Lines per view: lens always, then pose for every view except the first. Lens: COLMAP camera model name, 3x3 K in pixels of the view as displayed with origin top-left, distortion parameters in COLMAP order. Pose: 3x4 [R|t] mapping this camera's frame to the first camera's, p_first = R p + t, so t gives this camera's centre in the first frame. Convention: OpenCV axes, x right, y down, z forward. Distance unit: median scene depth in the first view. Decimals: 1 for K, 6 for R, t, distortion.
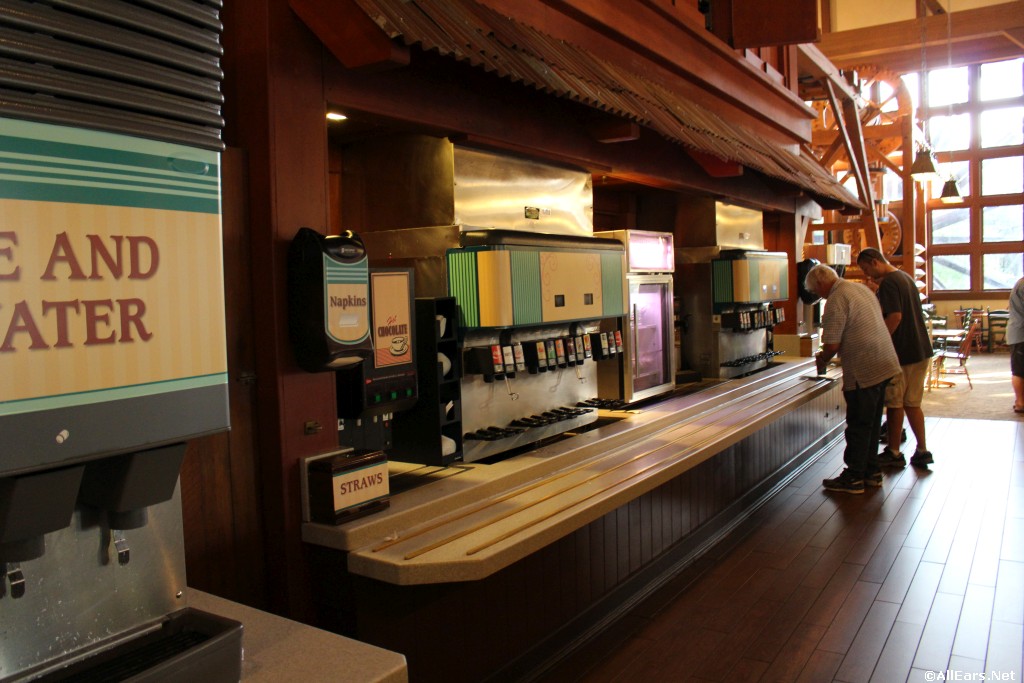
lens RADIAL K [[840.7, 0, 512.1], [0, 840.7, 338.5], [0, 0, 1]] dist [-0.003446, 0.000303]
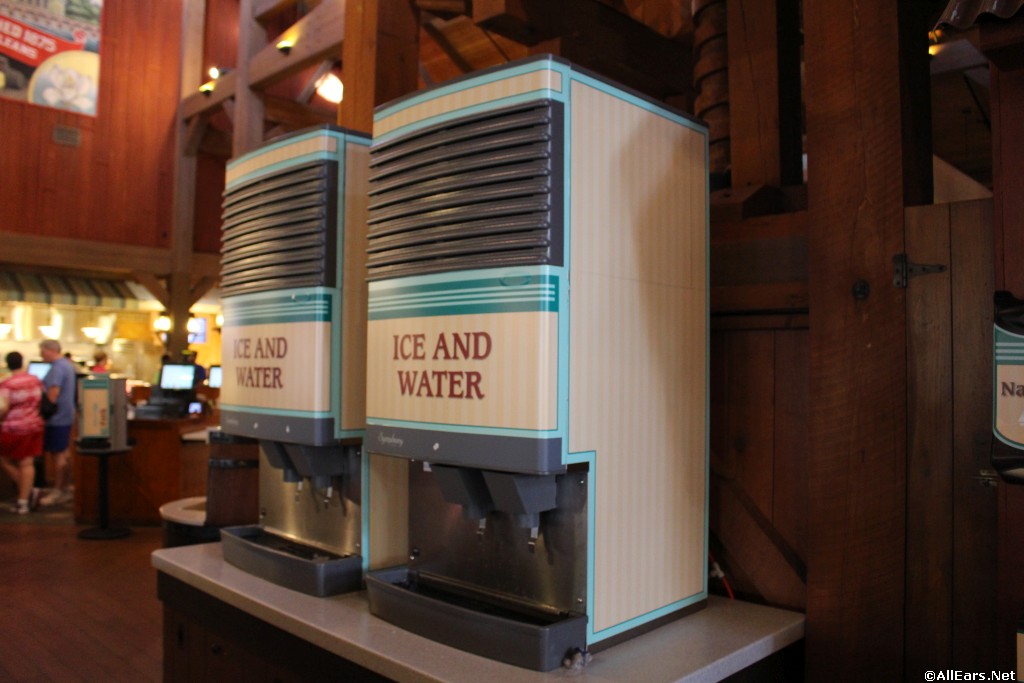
lens RADIAL K [[840.7, 0, 512.1], [0, 840.7, 342.2], [0, 0, 1]] dist [-0.003446, 0.000303]
pose [[-0.183777, 0.000687, -0.982968, 1.147137], [-0.062430, 0.997973, 0.012369, -0.132473], [0.980983, 0.063640, -0.183362, 1.420880]]
